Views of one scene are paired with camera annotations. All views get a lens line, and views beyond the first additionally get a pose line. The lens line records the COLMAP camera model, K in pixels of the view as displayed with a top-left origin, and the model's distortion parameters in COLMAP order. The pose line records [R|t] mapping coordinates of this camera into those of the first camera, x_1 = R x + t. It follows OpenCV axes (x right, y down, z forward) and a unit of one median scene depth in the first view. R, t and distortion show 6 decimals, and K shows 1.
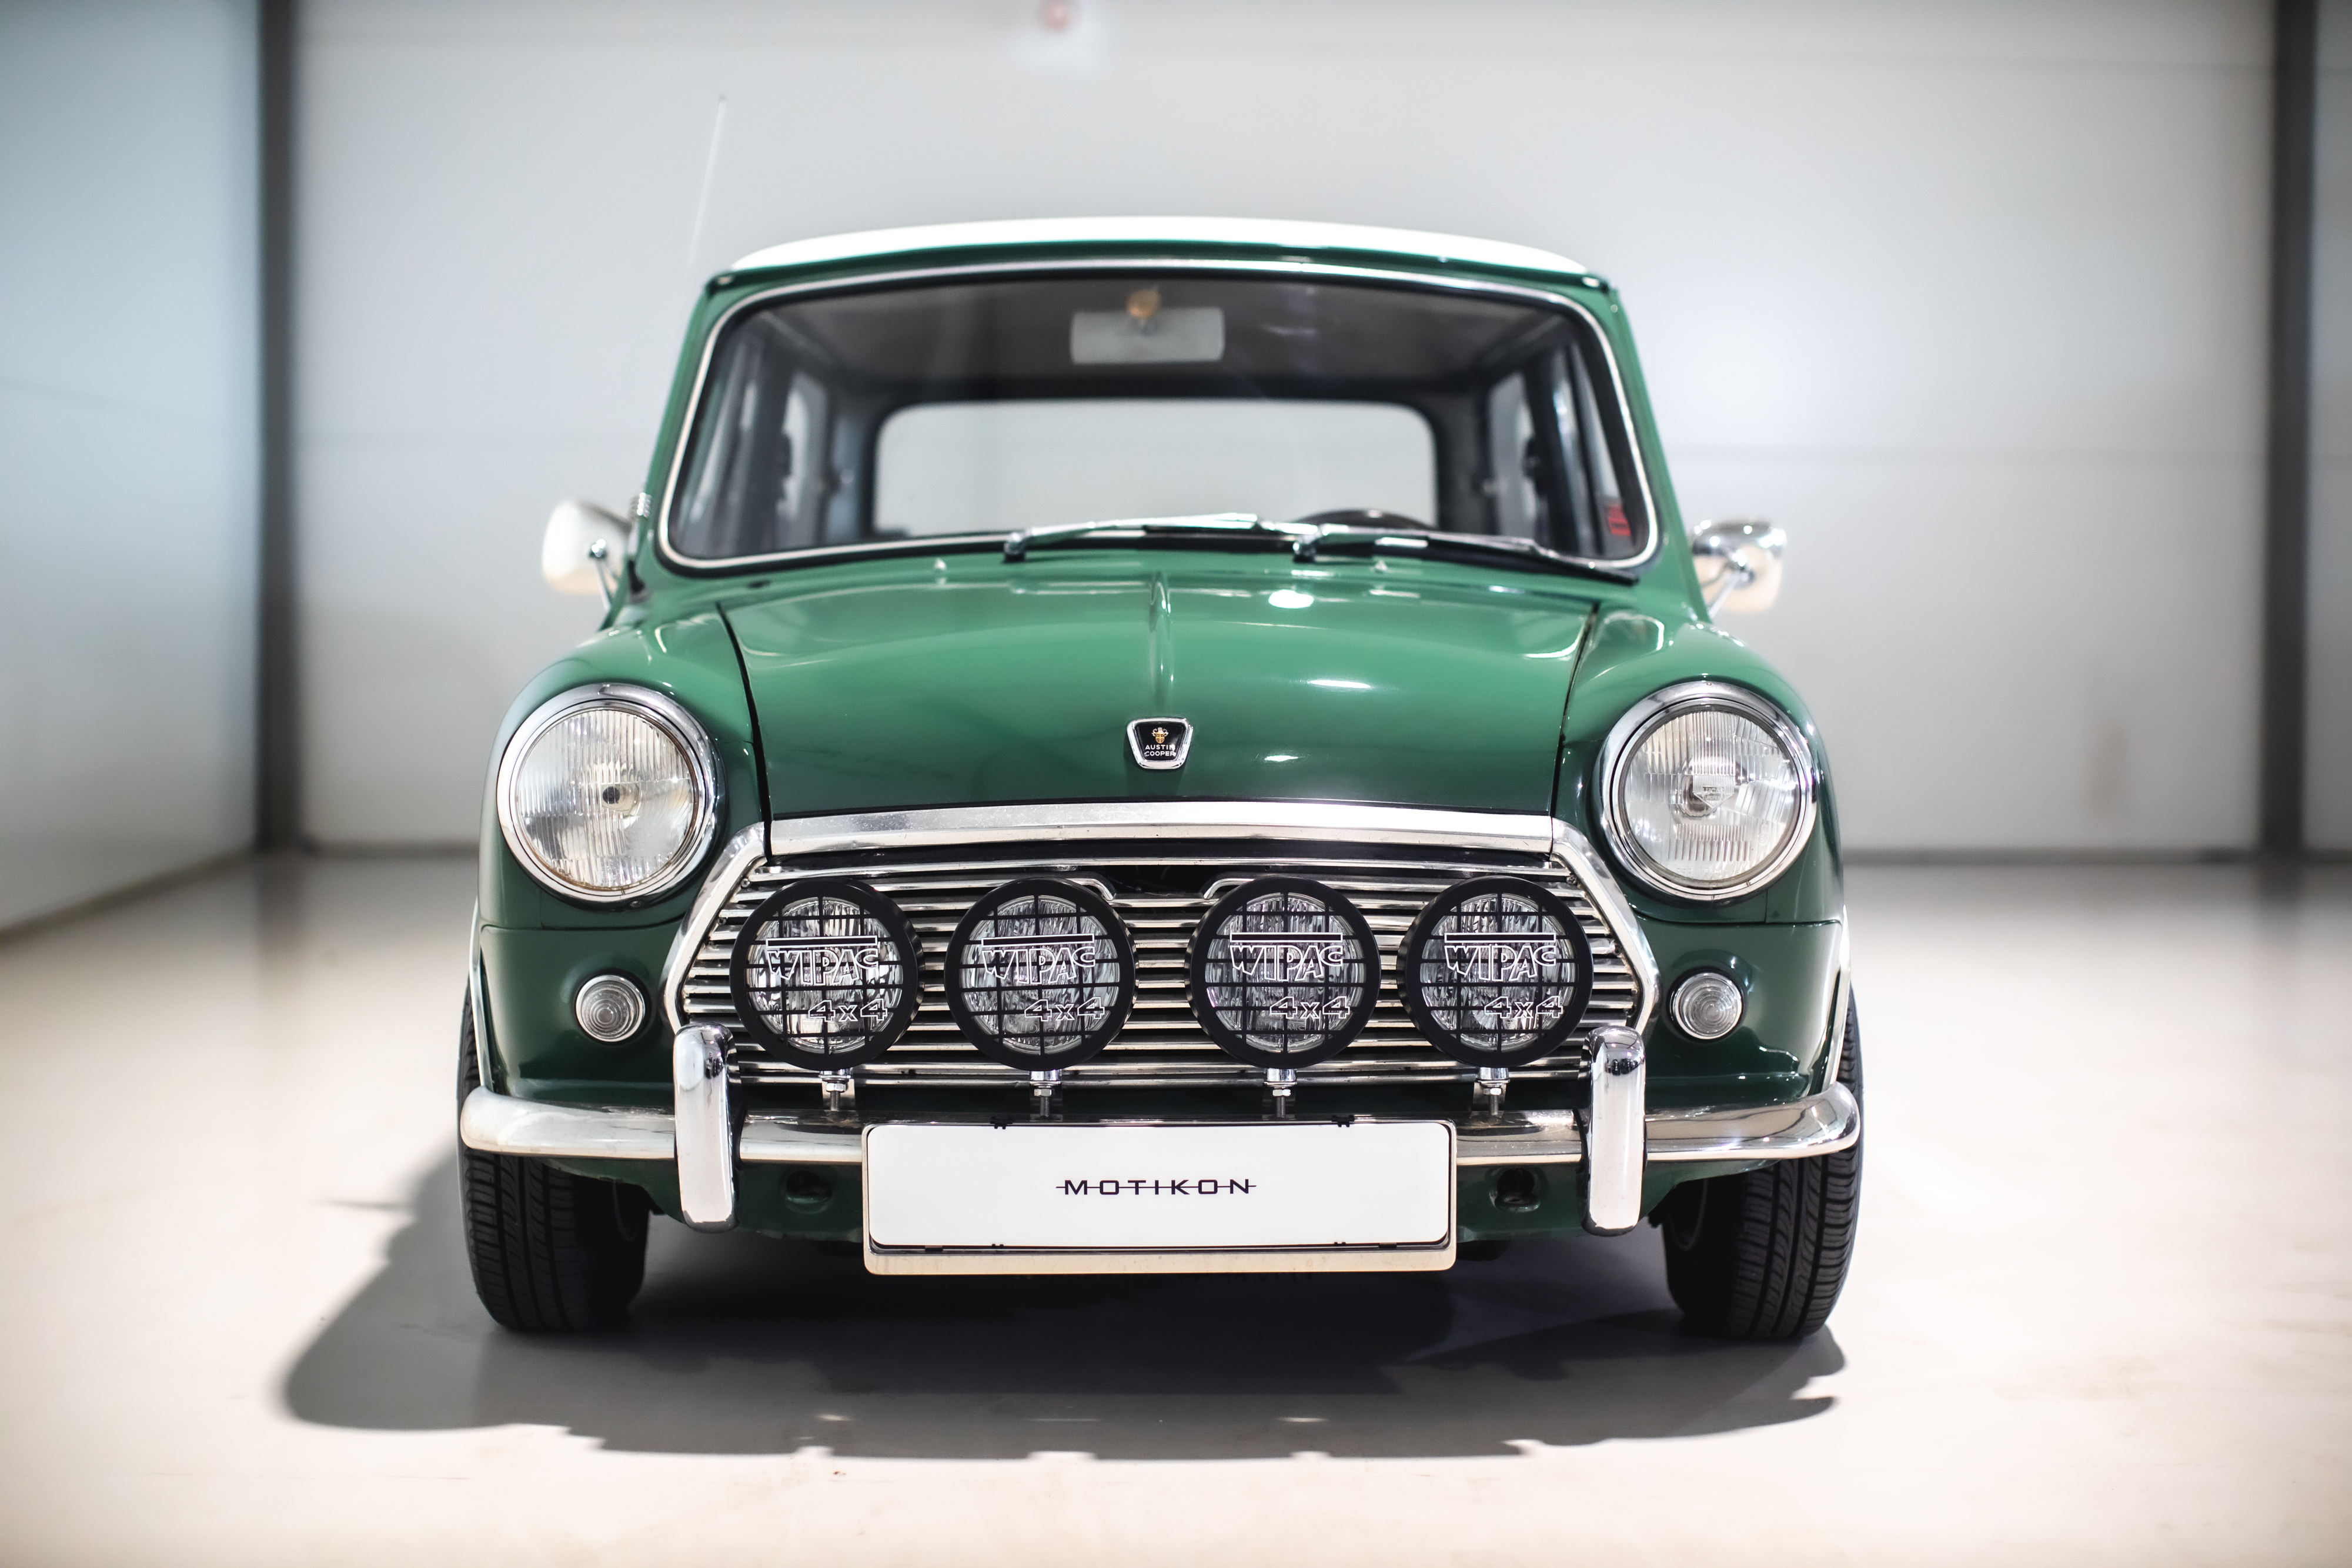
lens RADIAL K [[3416.7, 0, 1167.9], [0, 3416.7, 788.8], [0, 0, 1]] dist [-0.123846, 0.000000]
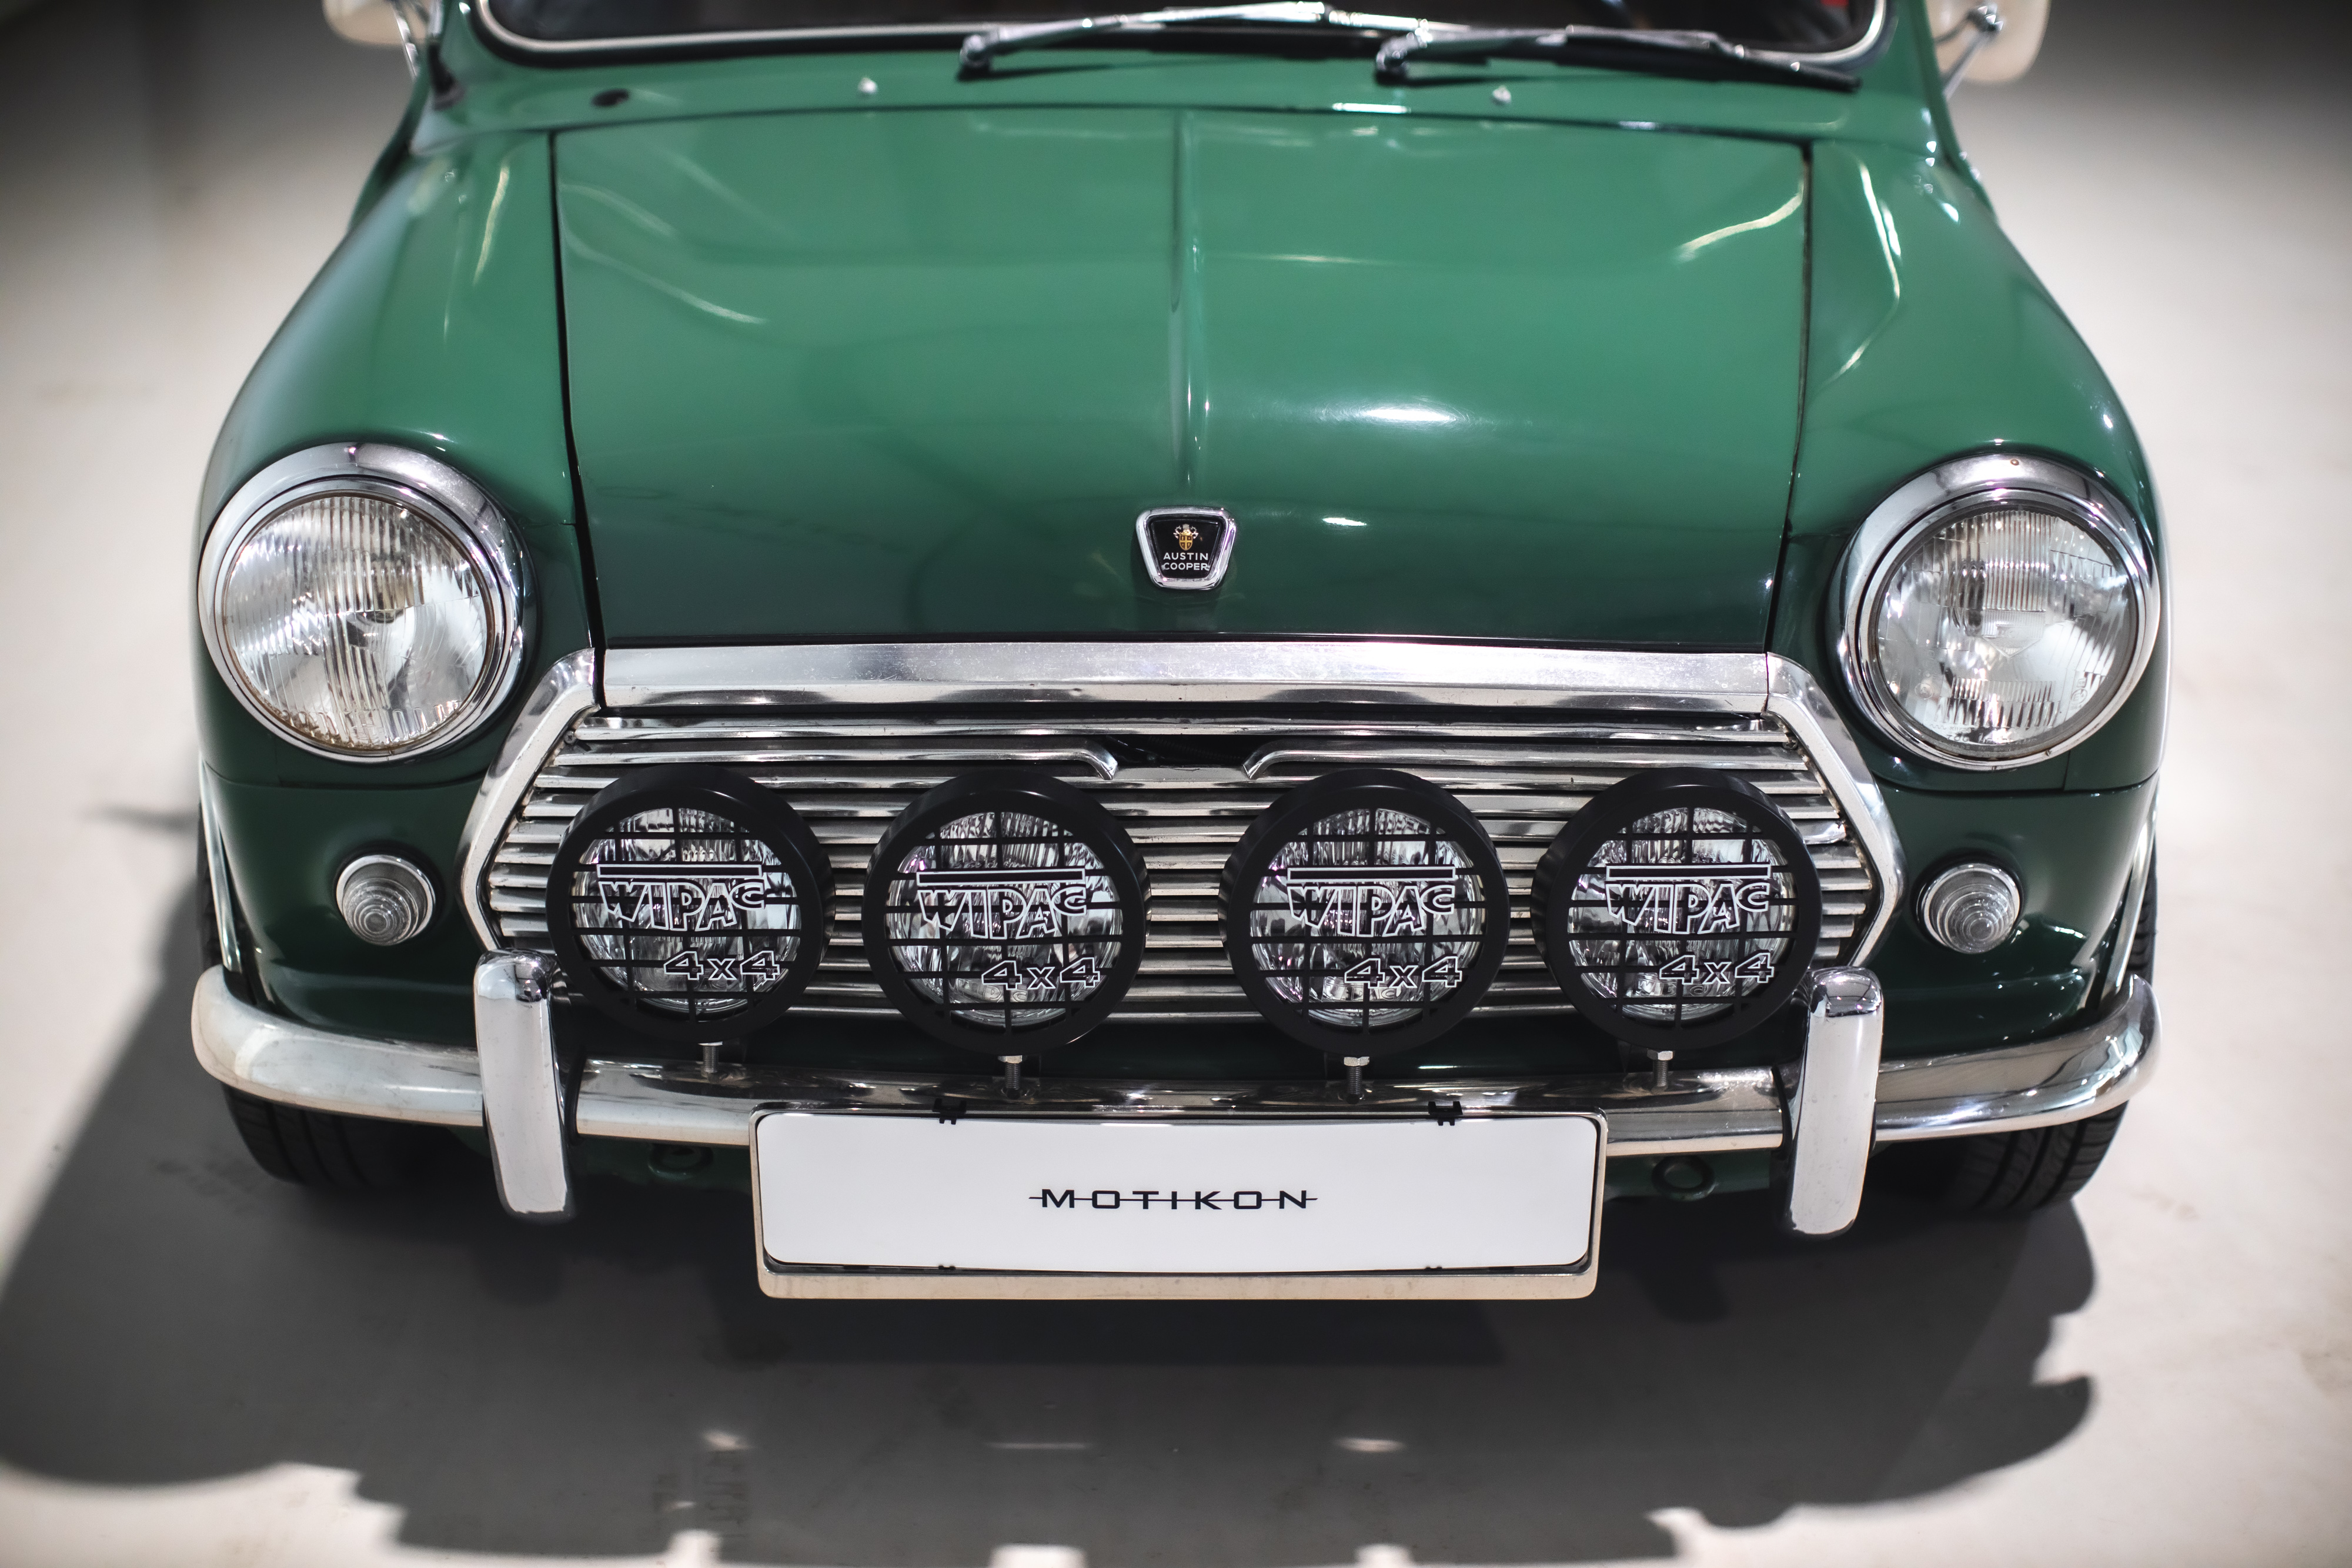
lens RADIAL K [[3416.7, 0, 1169.6], [0, 3416.7, 764.7], [0, 0, 1]] dist [-0.123846, 0.000000]
pose [[0.999946, 0.010233, 0.001950, -0.006282], [-0.010330, 0.949911, 0.312351, -0.179792], [0.001344, -0.312354, 0.949965, 0.356946]]
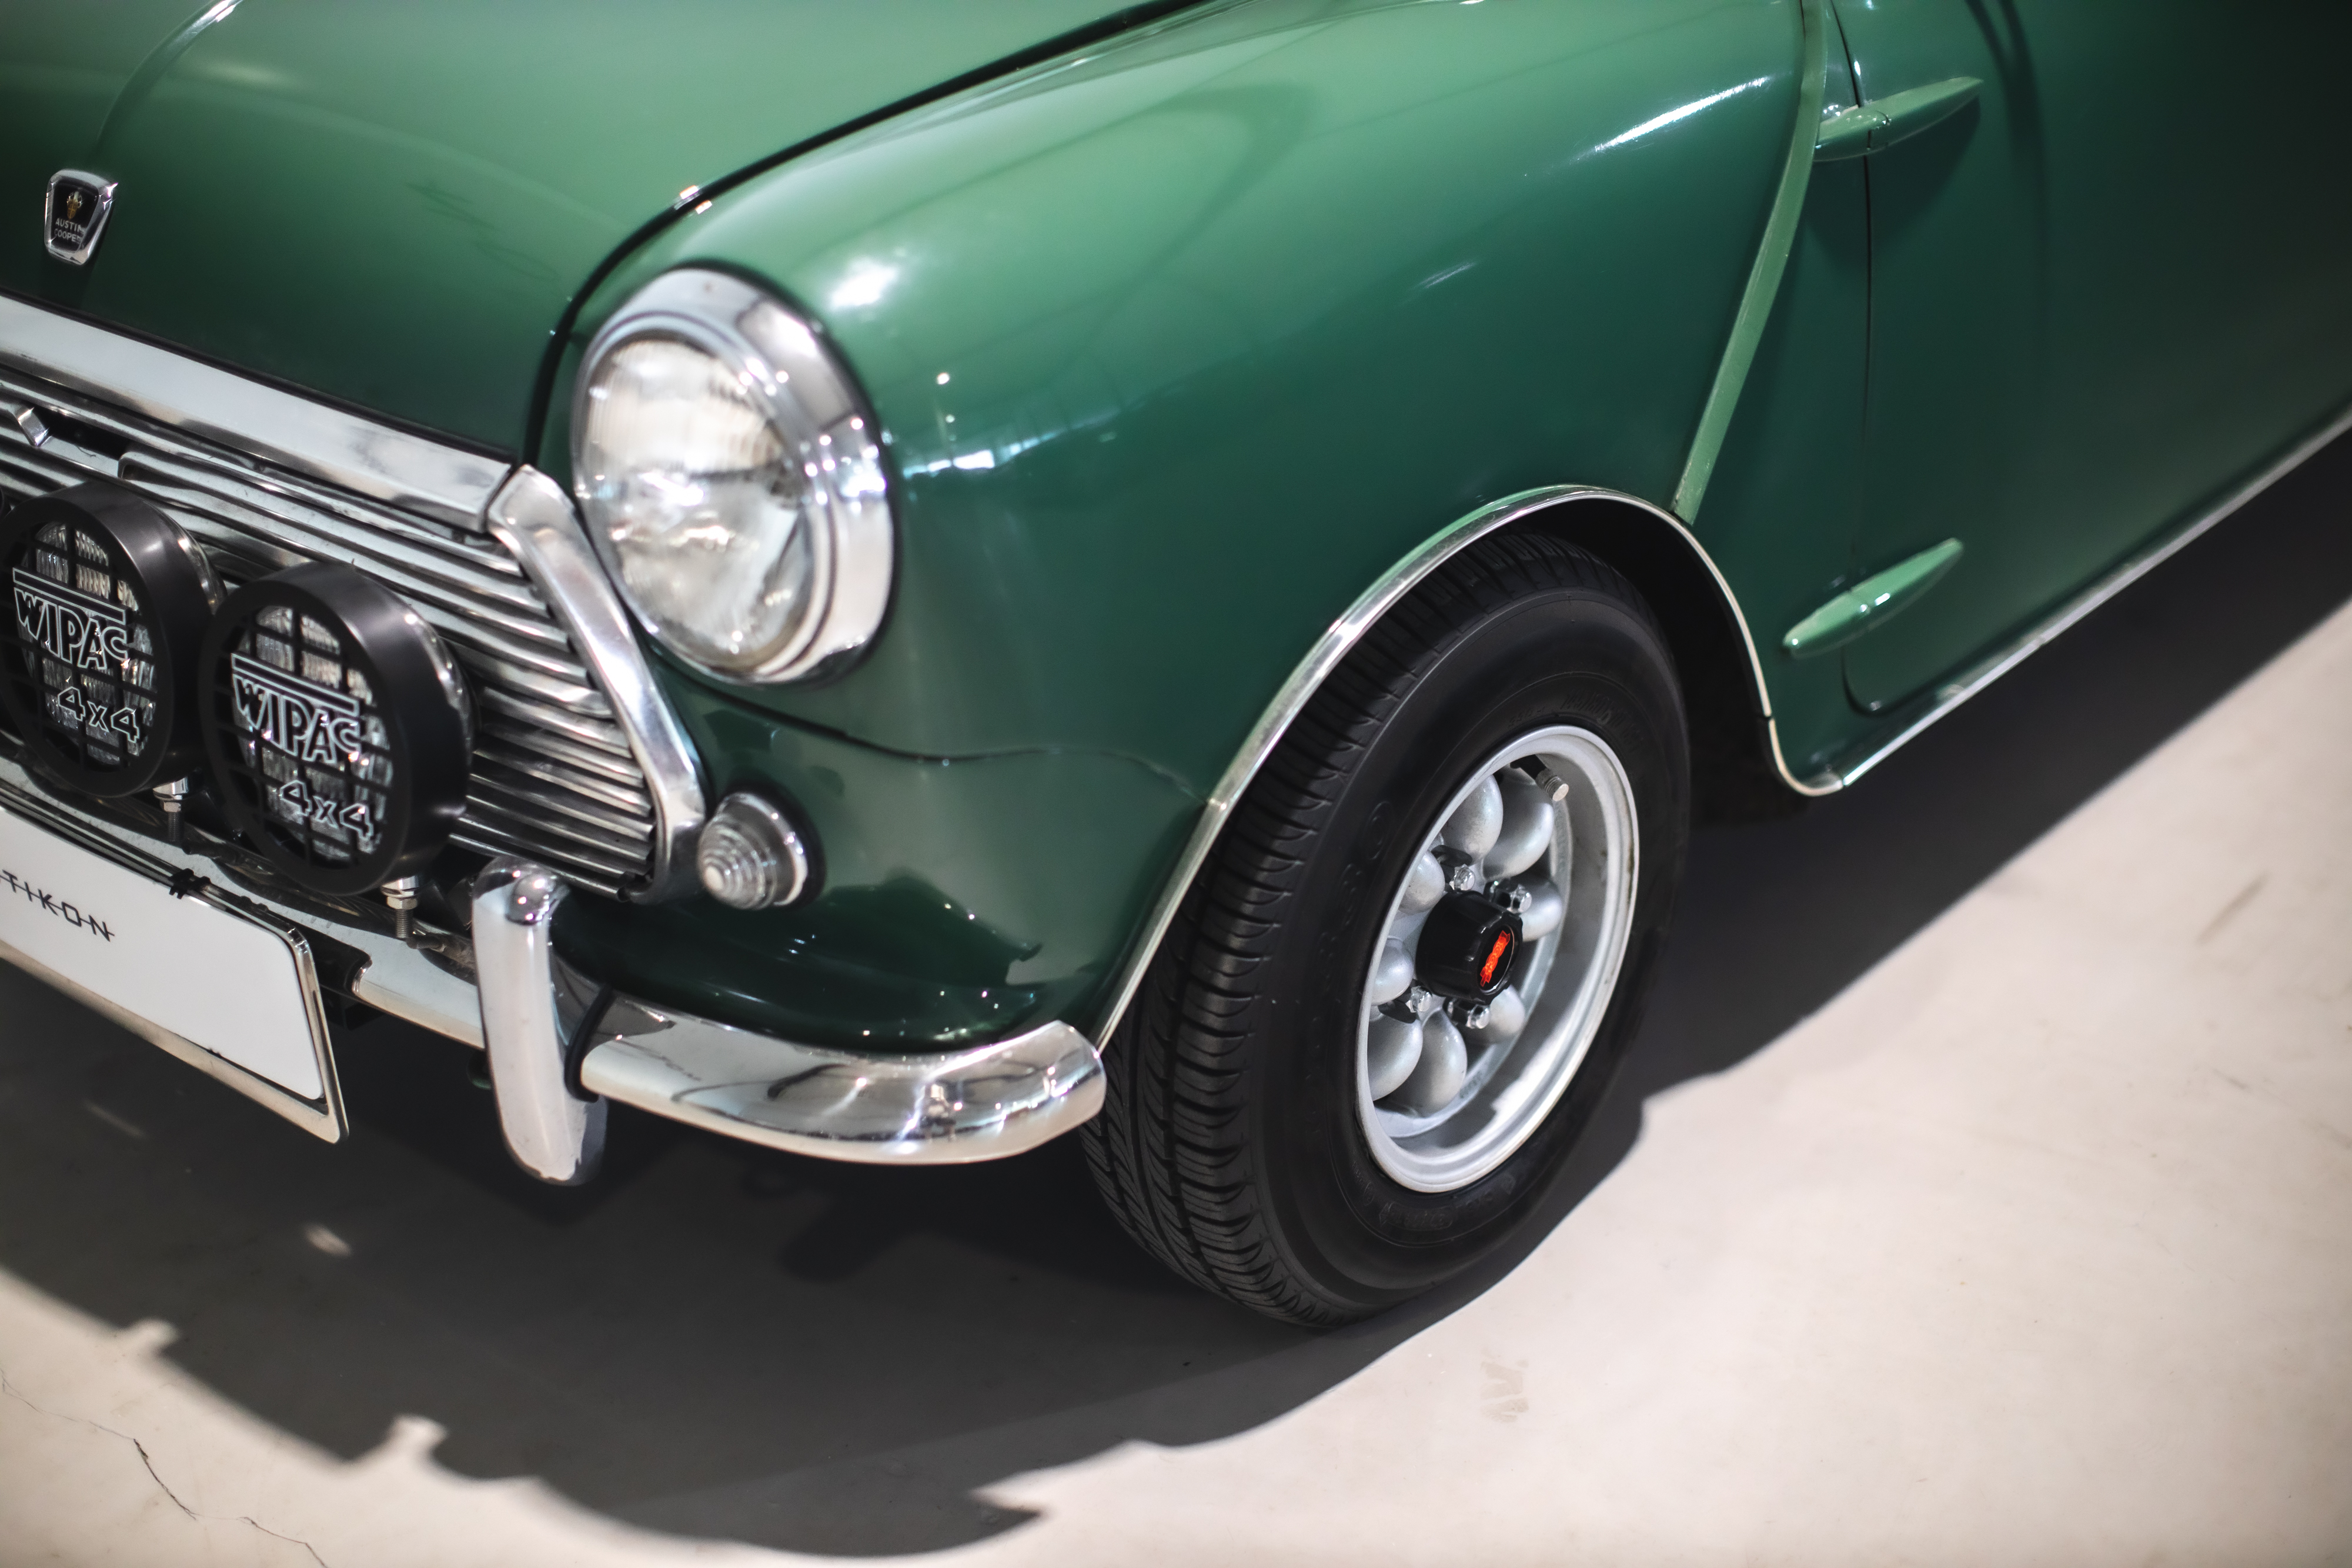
lens RADIAL K [[3416.7, 0, 1158.1], [0, 3416.7, 776.6], [0, 0, 1]] dist [-0.123846, 0.000000]
pose [[0.753006, 0.281148, -0.594927, 0.534516], [-0.027538, 0.916798, 0.398401, -0.167996], [0.657437, -0.283615, 0.698097, 0.672436]]
